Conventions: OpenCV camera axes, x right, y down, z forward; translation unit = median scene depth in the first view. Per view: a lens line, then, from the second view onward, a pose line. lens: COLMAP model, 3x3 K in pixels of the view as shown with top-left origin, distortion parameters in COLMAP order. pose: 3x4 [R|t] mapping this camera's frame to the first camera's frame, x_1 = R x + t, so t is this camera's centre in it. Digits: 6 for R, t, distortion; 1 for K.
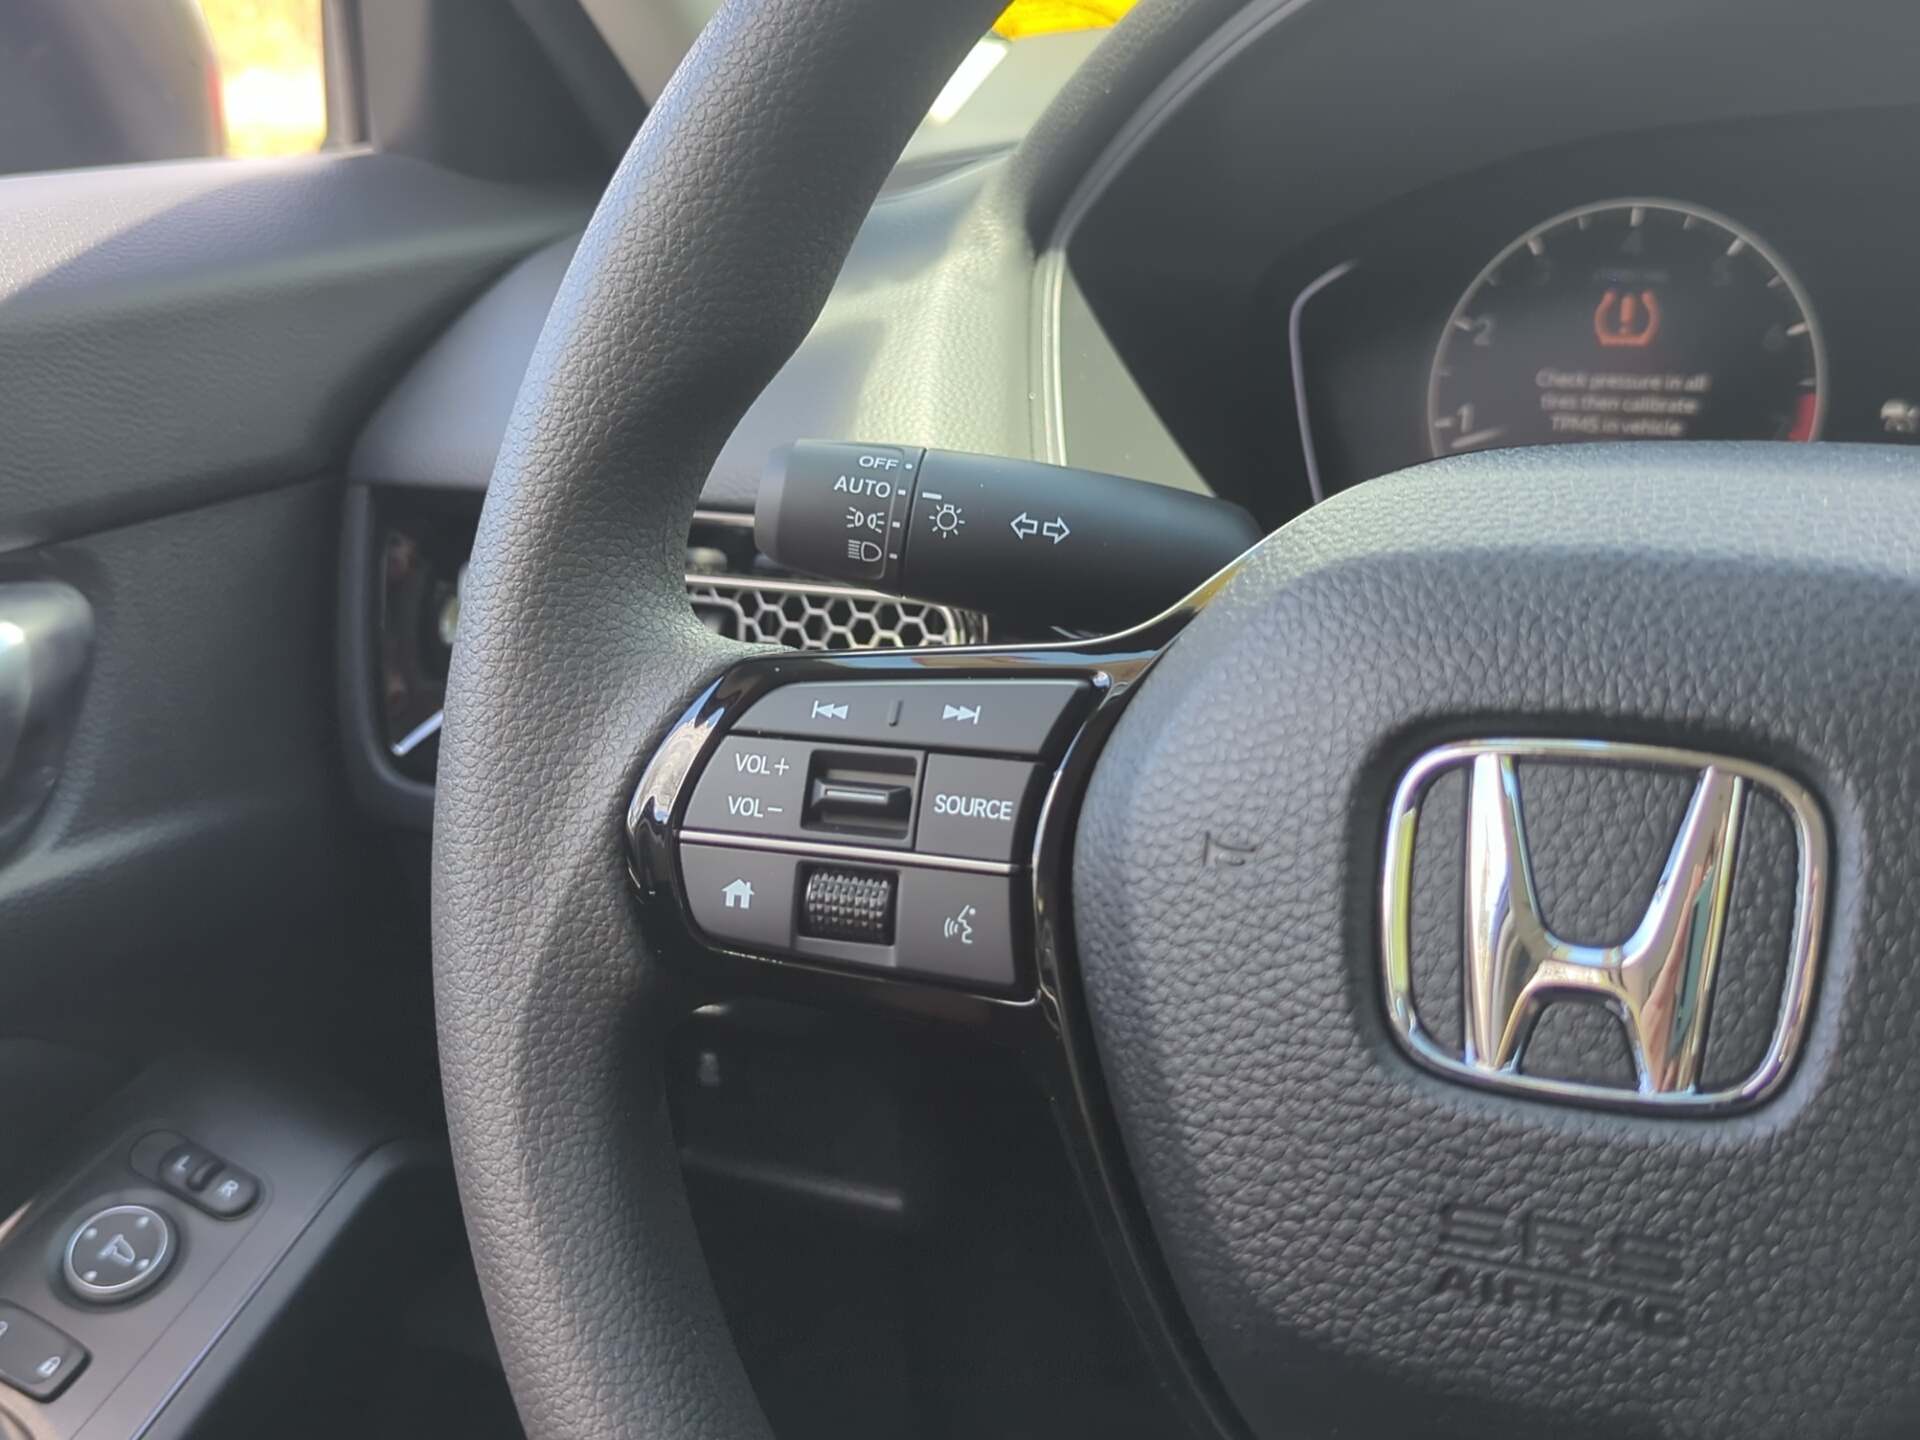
lens RADIAL K [[2194.5, 0, 1021.5], [0, 2194.5, 701.2], [0, 0, 1]] dist [0.141004, -0.595709]
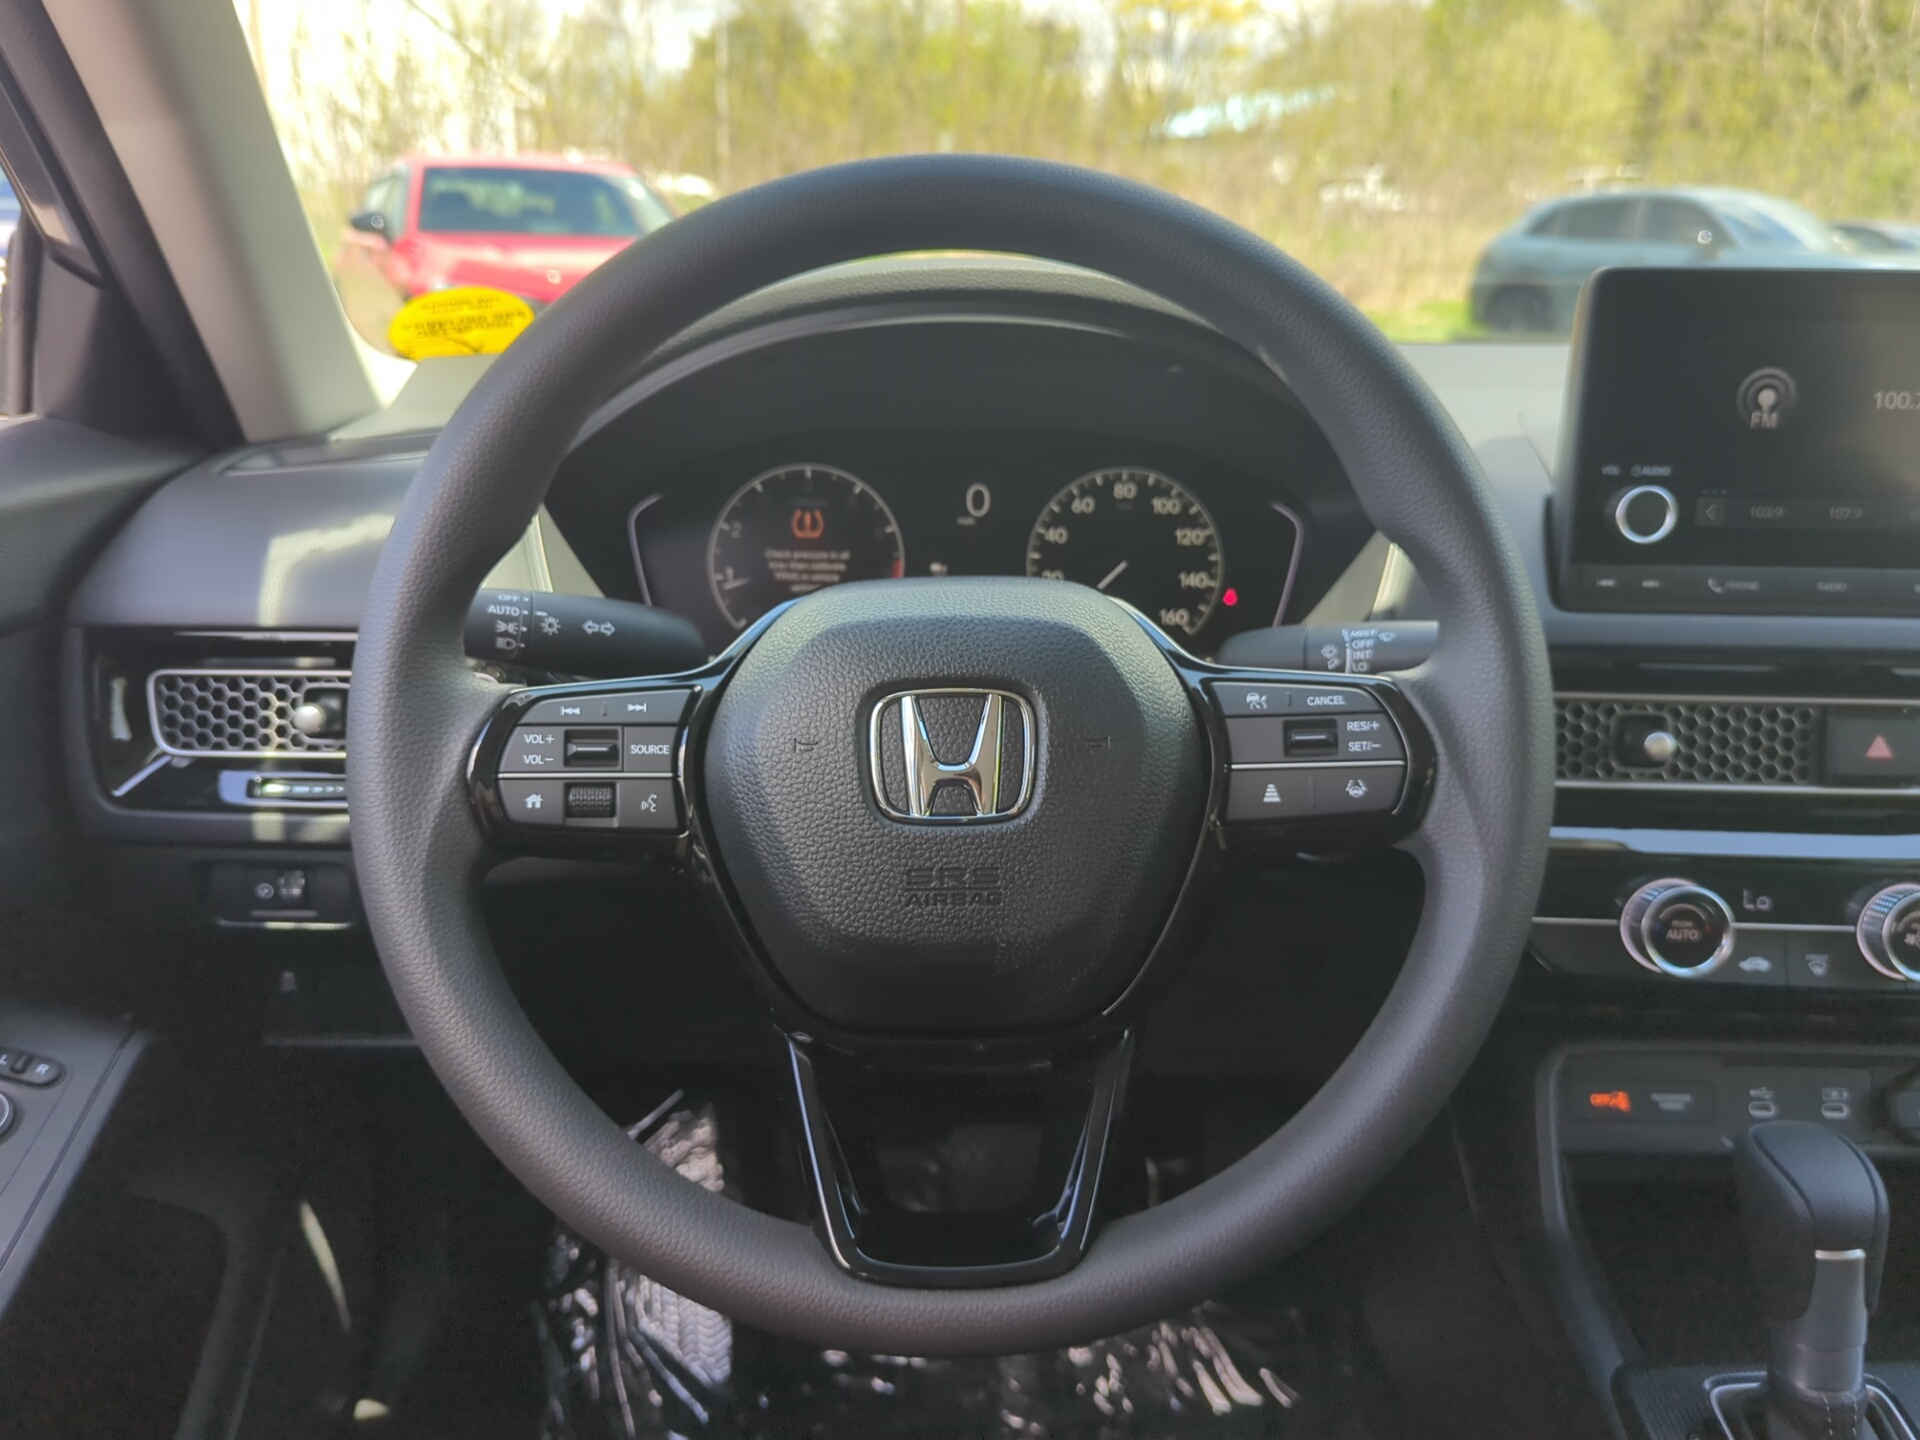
lens RADIAL K [[1562.0, 0, 979.7], [0, 1562.0, 691.3], [0, 0, 1]] dist [0.061123, -0.067851]
pose [[0.872771, -0.052219, 0.485329, -0.482340], [0.080738, 0.996010, -0.038025, 0.075669], [-0.481407, 0.072372, 0.873504, -0.511555]]
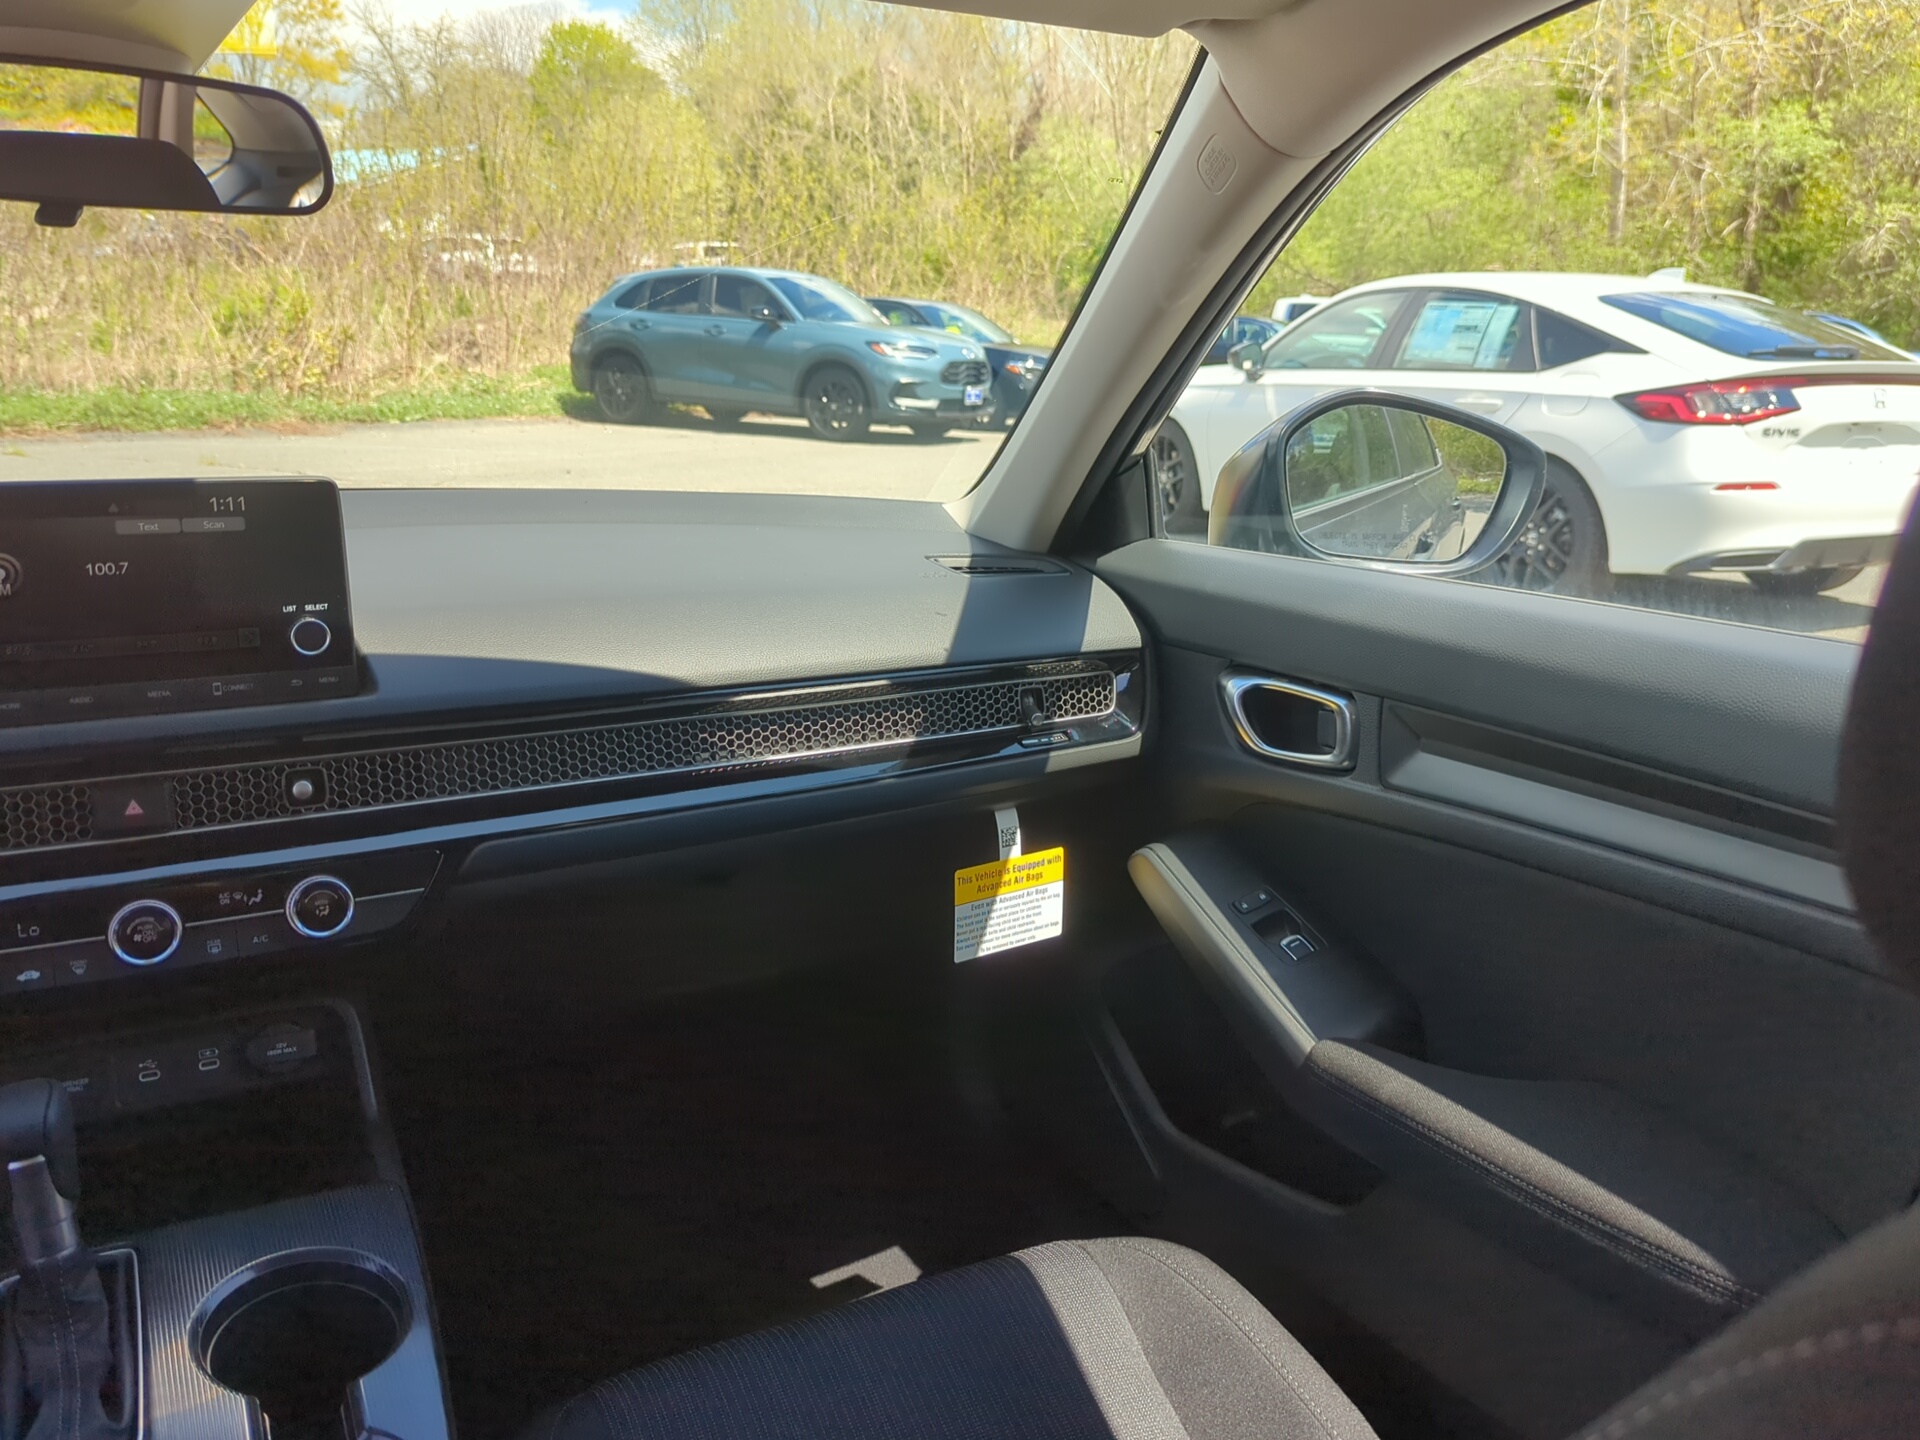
lens RADIAL K [[1562.0, 0, 979.7], [0, 1562.0, 691.3], [0, 0, 1]] dist [0.061123, -0.067851]
pose [[0.521705, -0.115742, 0.845238, -0.134565], [0.212084, 0.977247, 0.002914, 0.266742], [-0.826344, 0.177741, 0.534381, -2.091781]]
